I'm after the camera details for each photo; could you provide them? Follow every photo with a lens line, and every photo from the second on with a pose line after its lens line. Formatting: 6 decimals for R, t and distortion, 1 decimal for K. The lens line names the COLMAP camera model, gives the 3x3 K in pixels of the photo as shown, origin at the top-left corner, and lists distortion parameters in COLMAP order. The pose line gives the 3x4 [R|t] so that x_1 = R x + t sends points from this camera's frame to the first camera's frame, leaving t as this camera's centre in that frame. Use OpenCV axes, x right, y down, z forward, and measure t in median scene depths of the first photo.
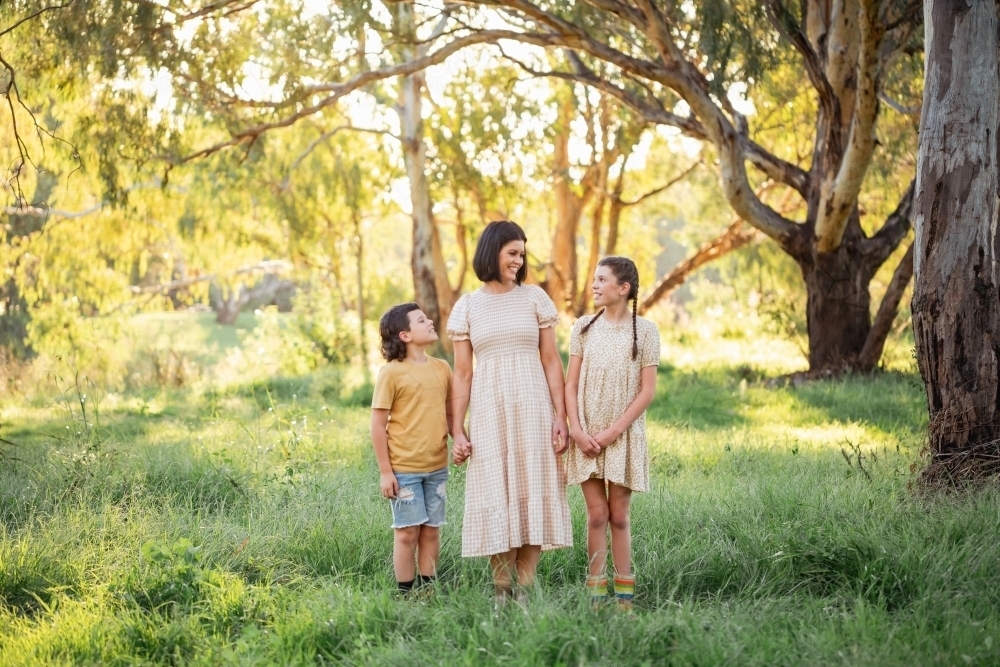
lens RADIAL K [[2738.1, 0, 428.3], [0, 2738.1, 331.6], [0, 0, 1]] dist [-0.069200, 0.379779]
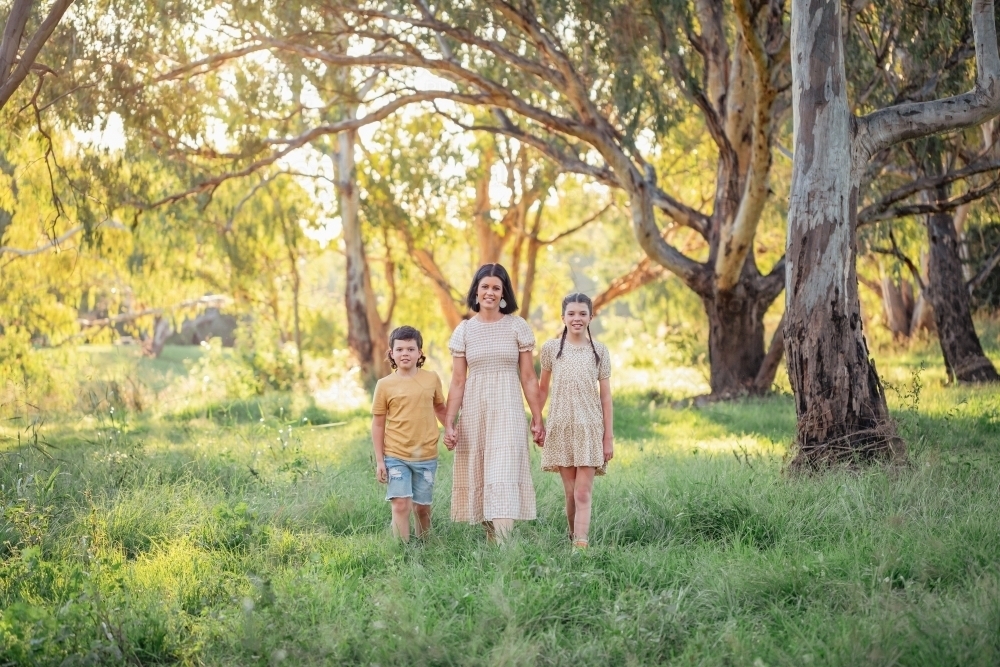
lens RADIAL K [[2738.1, 0, 428.3], [0, 2738.1, 331.6], [0, 0, 1]] dist [-0.069200, 0.379779]
pose [[0.999440, -0.000273, 0.033449, -0.014550], [0.000685, 0.999924, -0.012313, 0.002550], [-0.033444, 0.012329, 0.999365, -0.121957]]
